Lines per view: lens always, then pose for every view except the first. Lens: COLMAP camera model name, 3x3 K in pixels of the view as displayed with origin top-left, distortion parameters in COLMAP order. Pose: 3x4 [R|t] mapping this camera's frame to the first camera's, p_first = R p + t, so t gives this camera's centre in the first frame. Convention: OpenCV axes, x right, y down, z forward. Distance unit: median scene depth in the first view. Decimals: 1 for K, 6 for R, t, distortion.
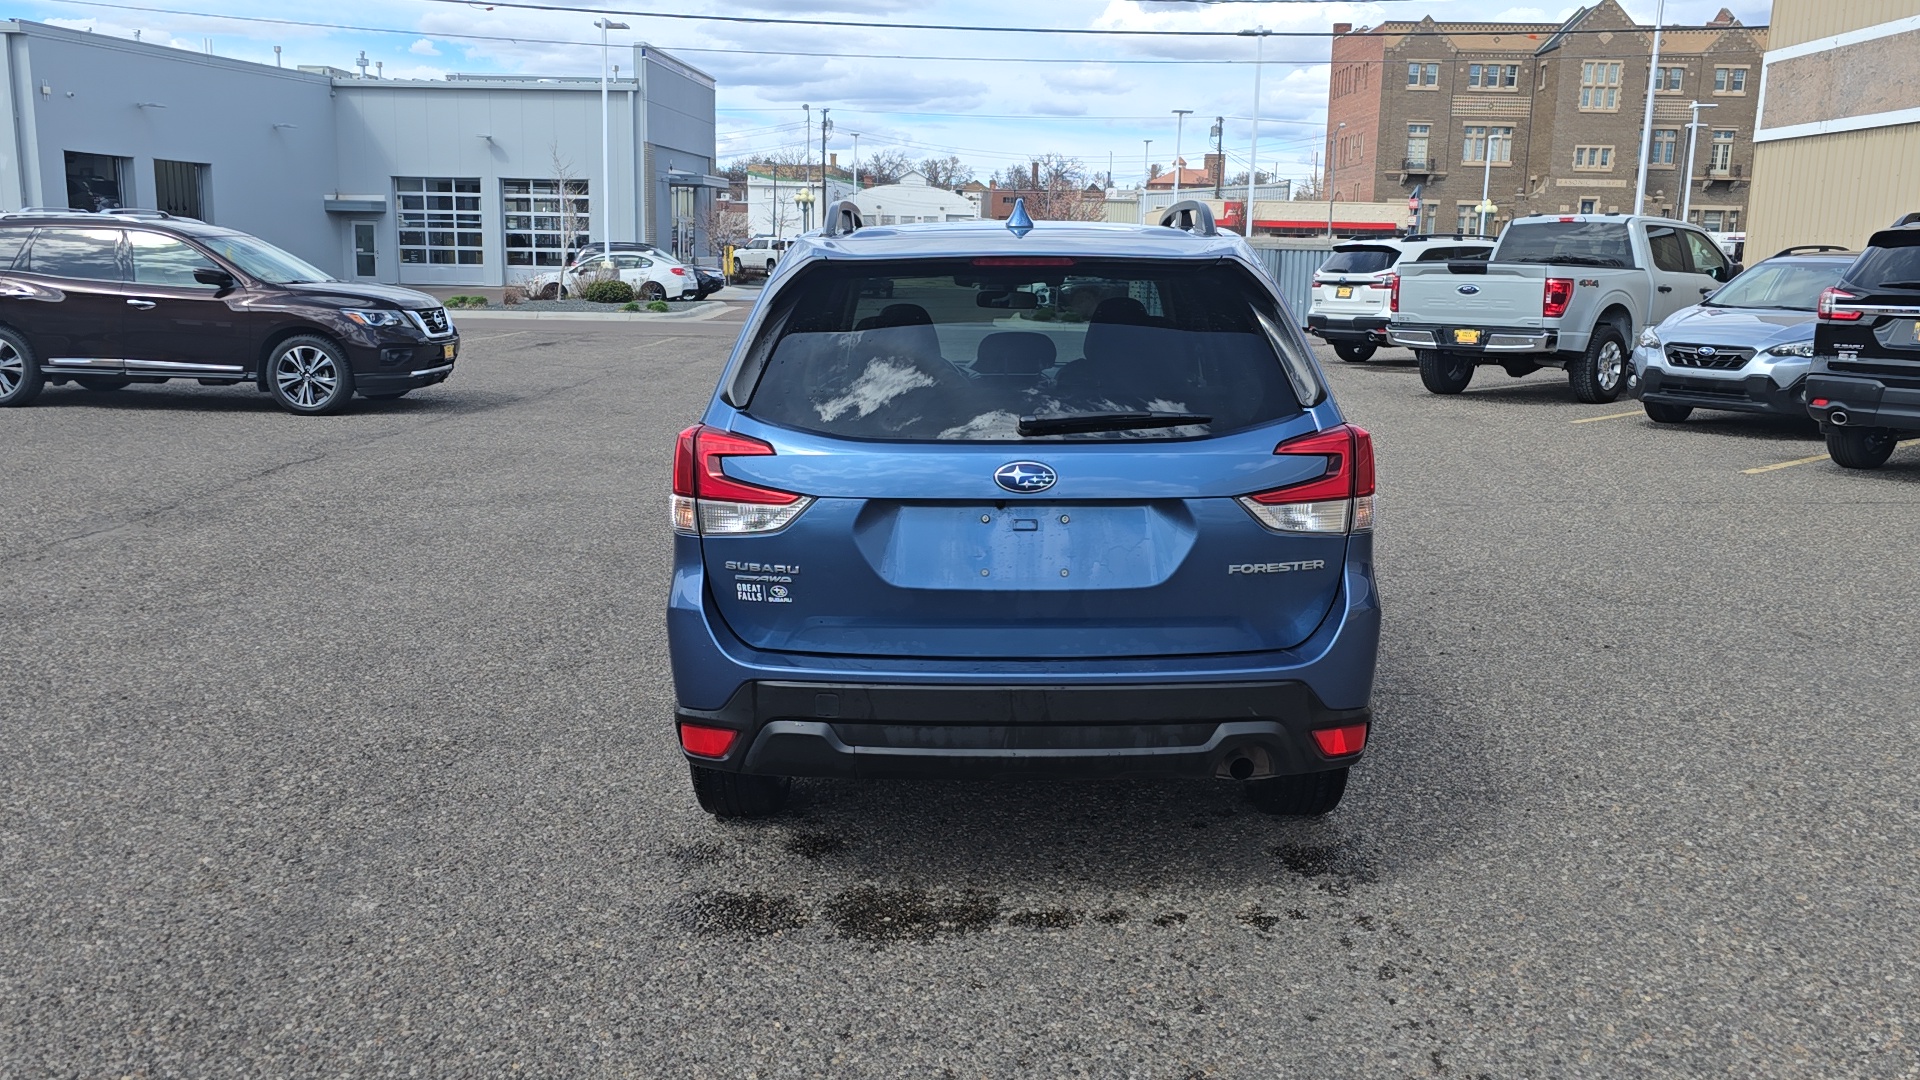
lens RADIAL K [[1597.5, 0, 974.9], [0, 1597.5, 547.8], [0, 0, 1]] dist [0.005195, 0.005426]
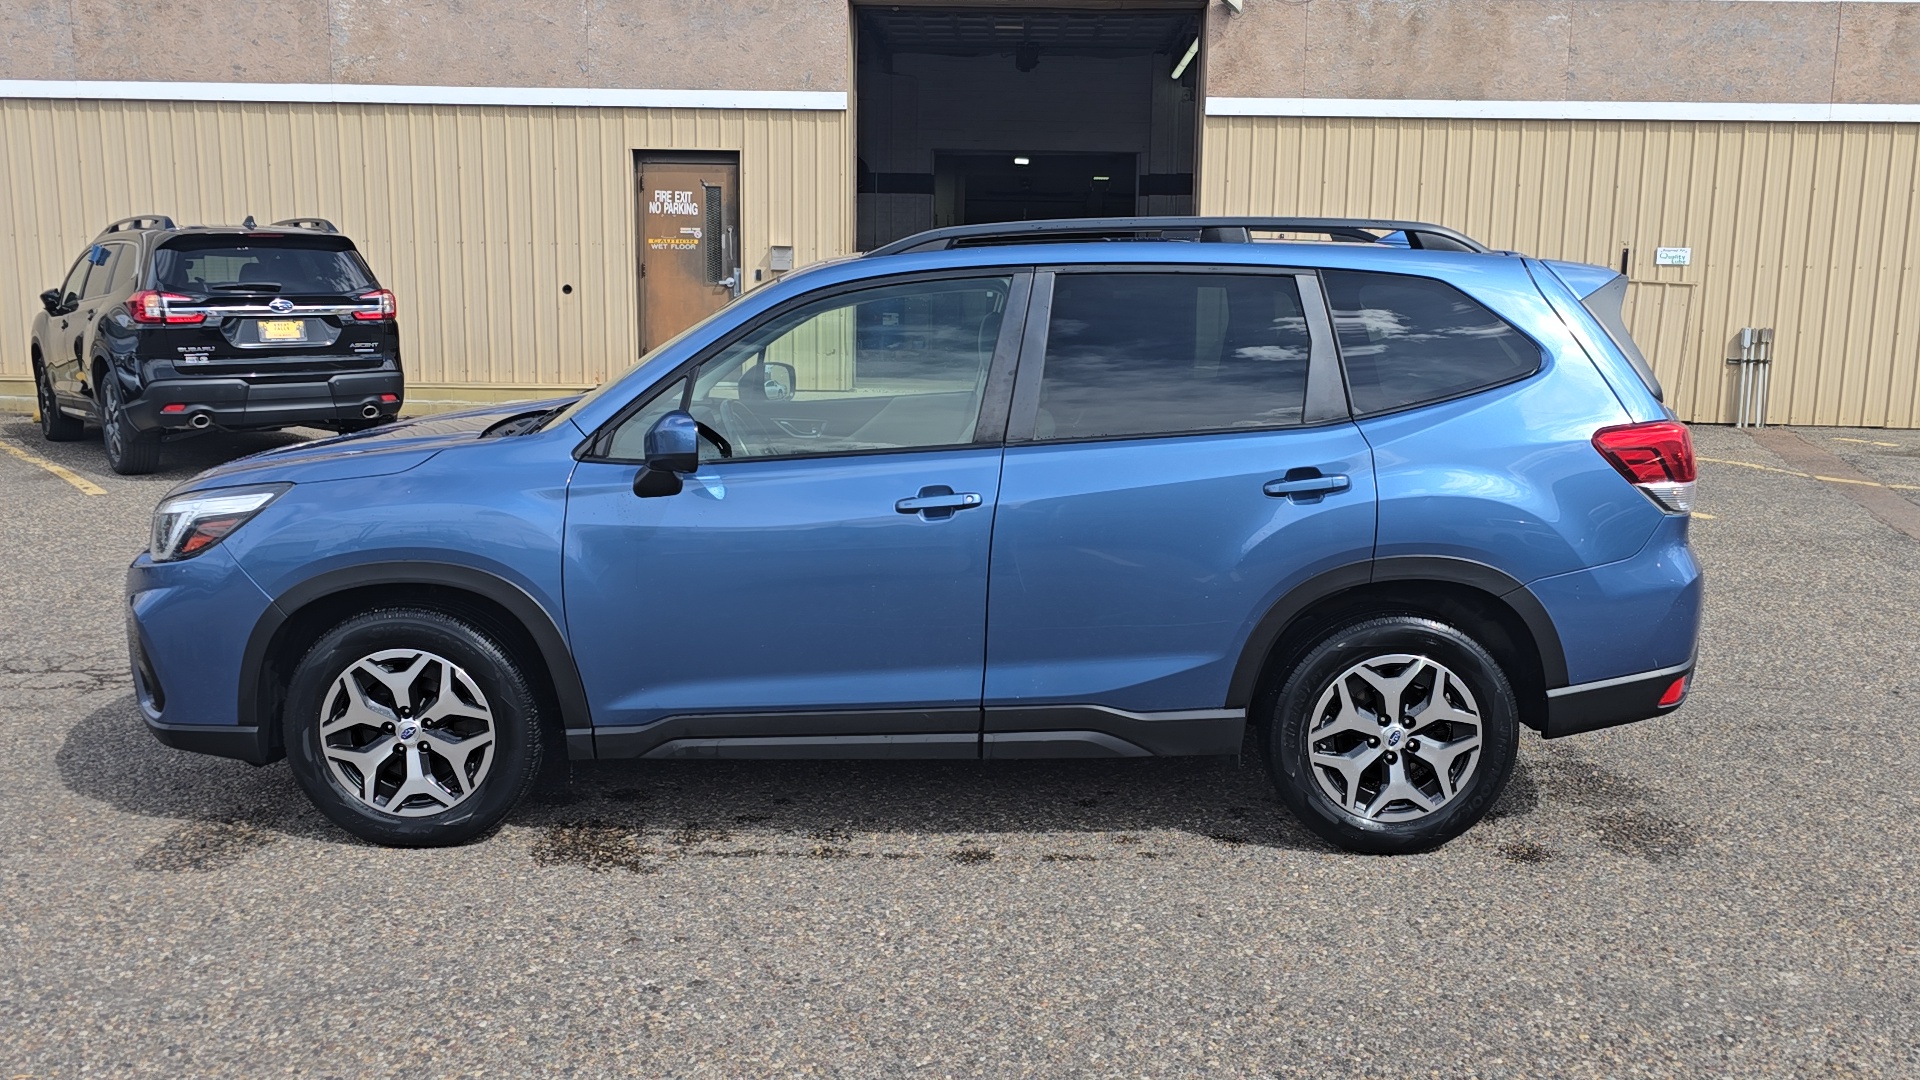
lens RADIAL K [[1597.5, 0, 974.9], [0, 1597.5, 547.8], [0, 0, 1]] dist [0.005195, 0.005426]
pose [[-0.014012, -0.183503, 0.982919, -0.124932], [0.178602, 0.966748, 0.183030, -0.027405], [-0.983822, 0.178116, 0.019228, 0.141046]]
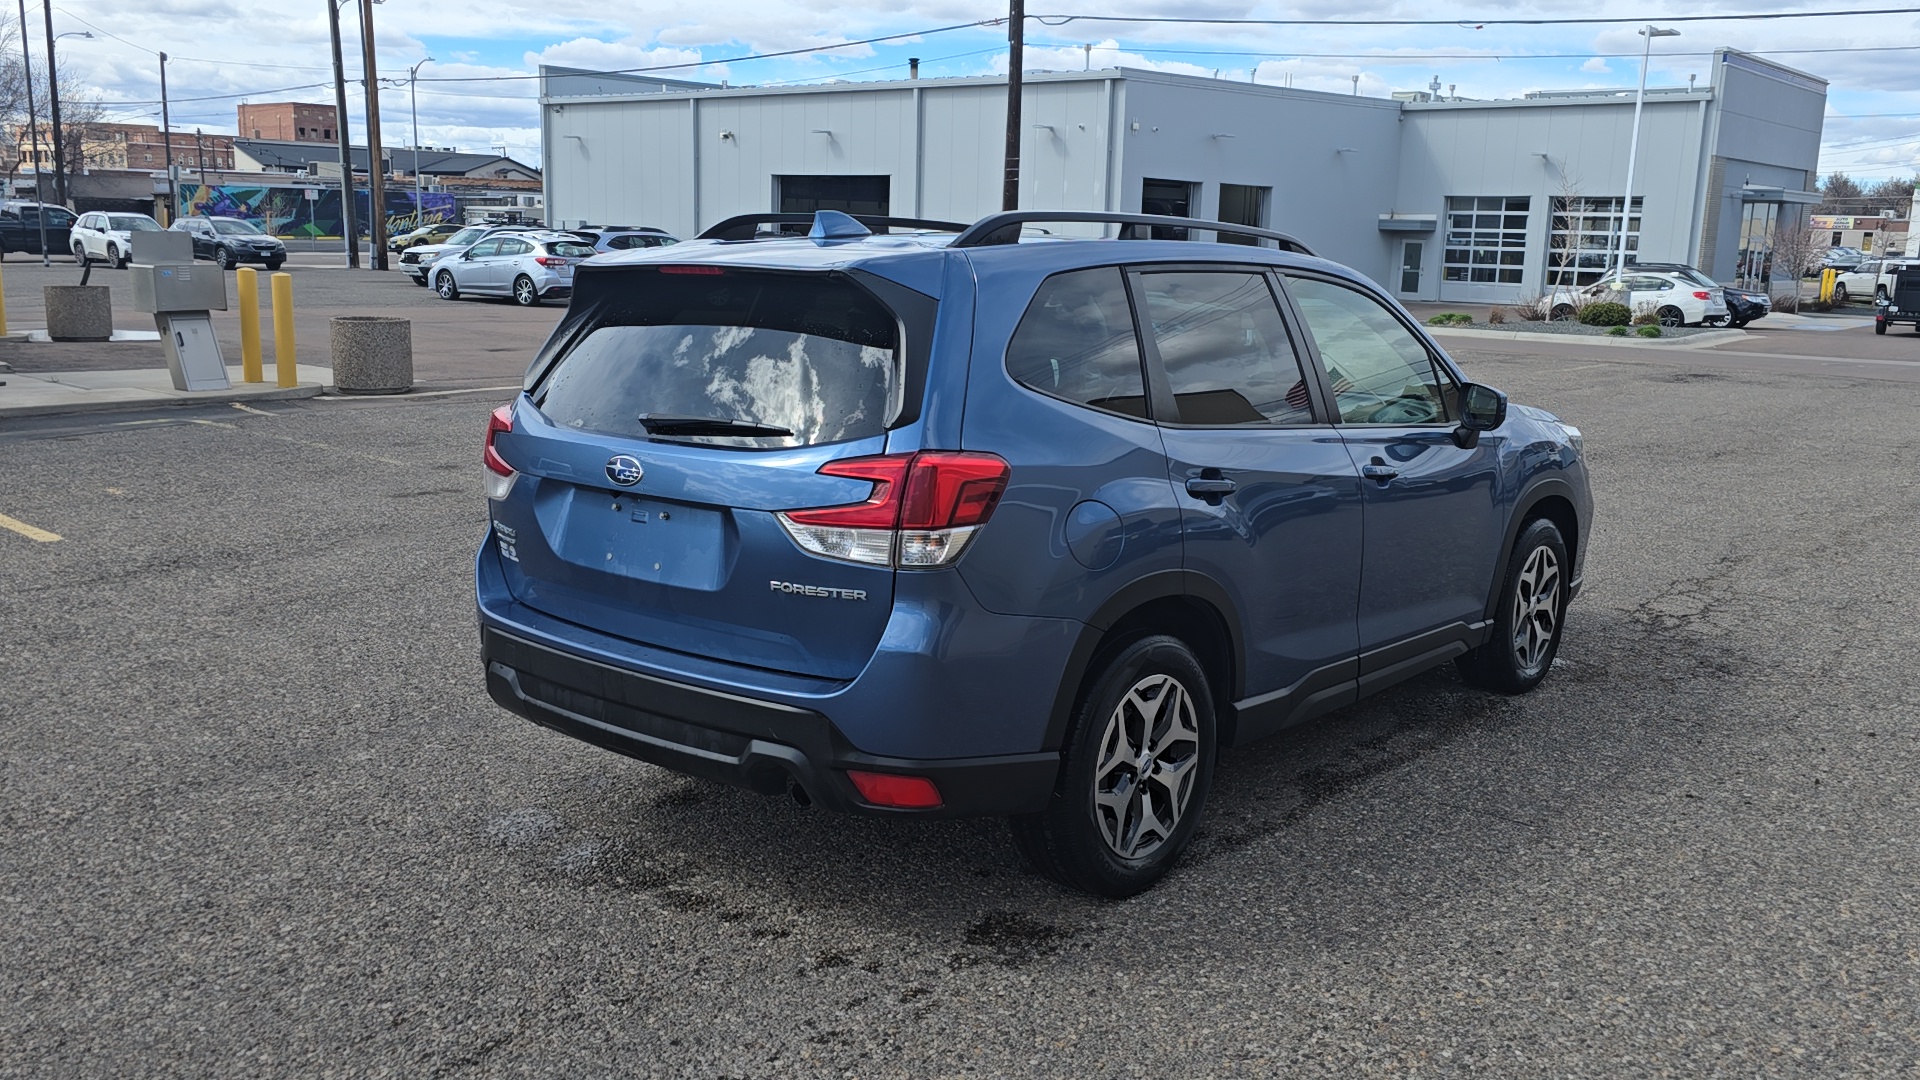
lens RADIAL K [[1597.5, 0, 974.9], [0, 1597.5, 547.8], [0, 0, 1]] dist [0.005195, 0.005426]
pose [[0.775010, 0.125021, -0.619459, 0.078895], [-0.132224, 0.990619, 0.034504, -0.005461], [0.617962, 0.055167, 0.784270, 0.028093]]
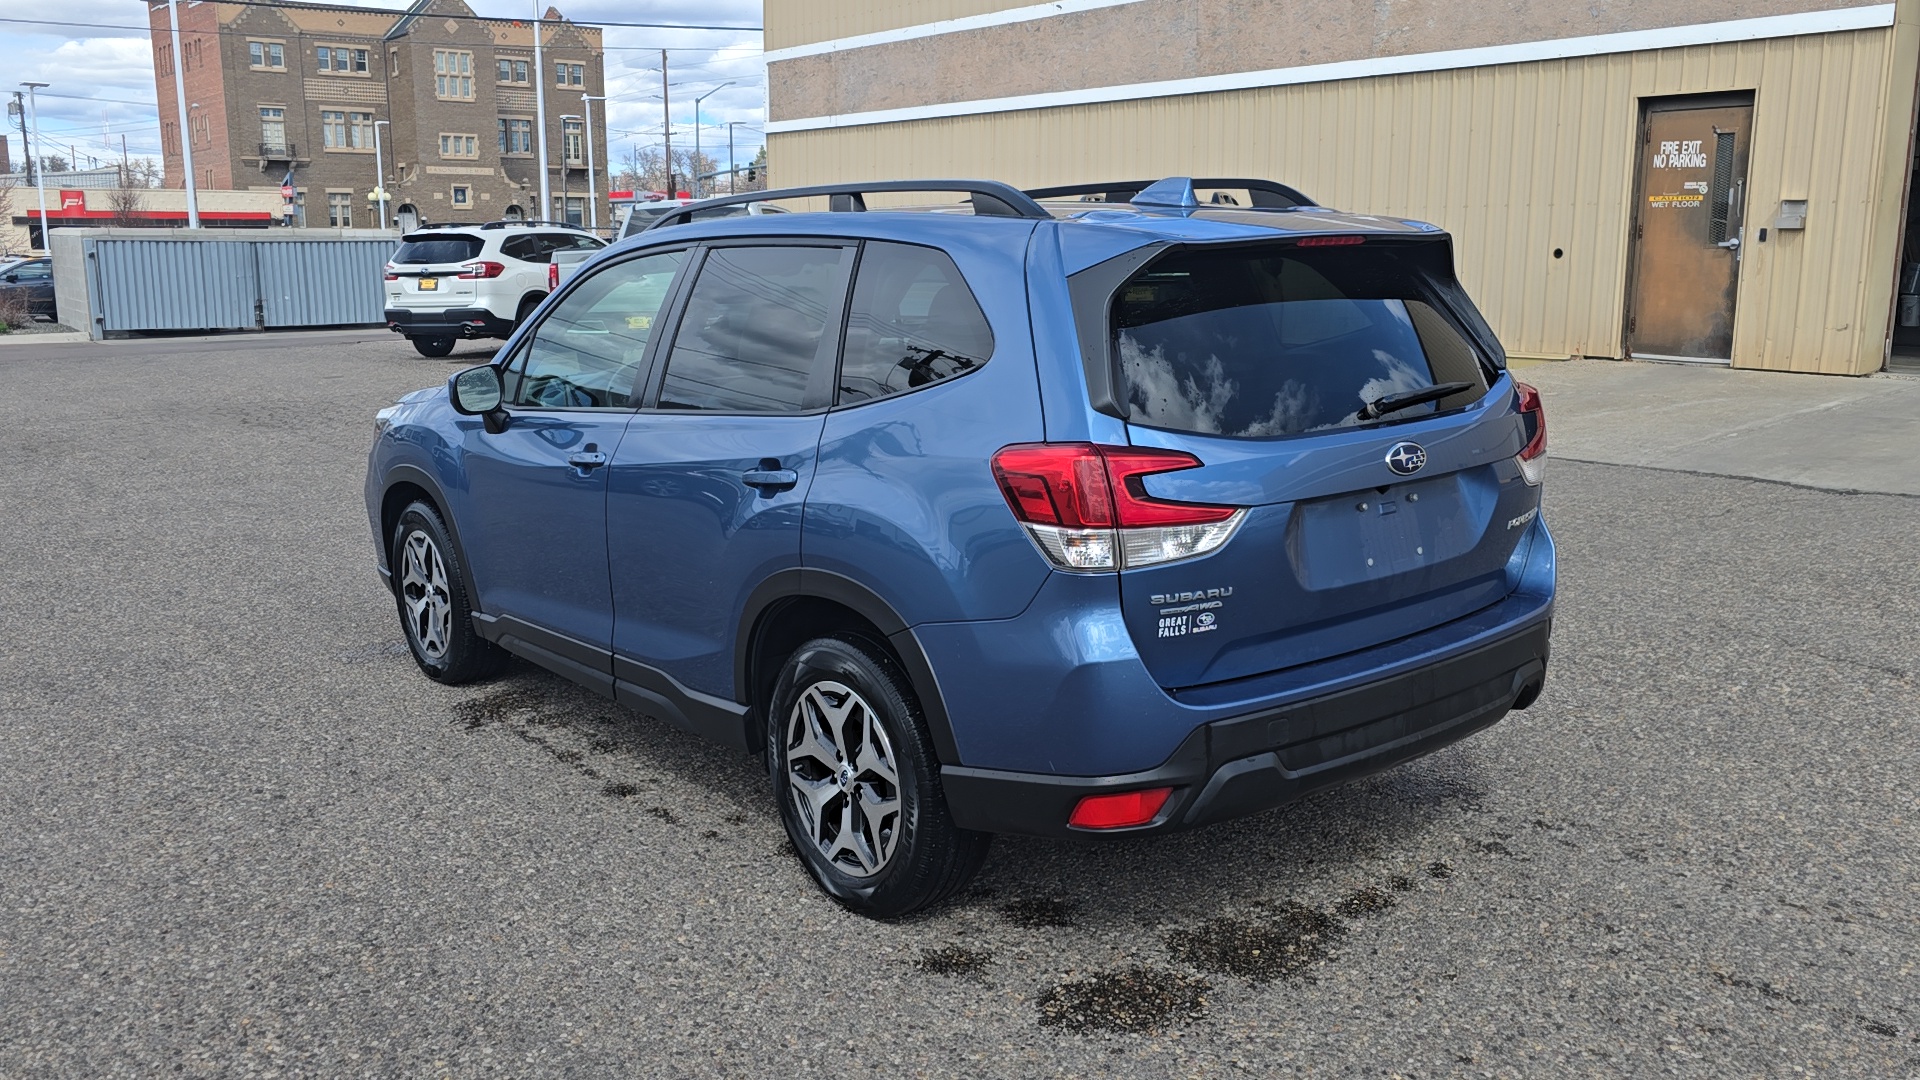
lens RADIAL K [[1597.5, 0, 974.9], [0, 1597.5, 547.8], [0, 0, 1]] dist [0.005195, 0.005426]
pose [[0.769691, -0.143679, 0.622039, -0.071226], [0.139198, 0.988673, 0.056126, -0.007384], [-0.623057, 0.043386, 0.780972, 0.035912]]
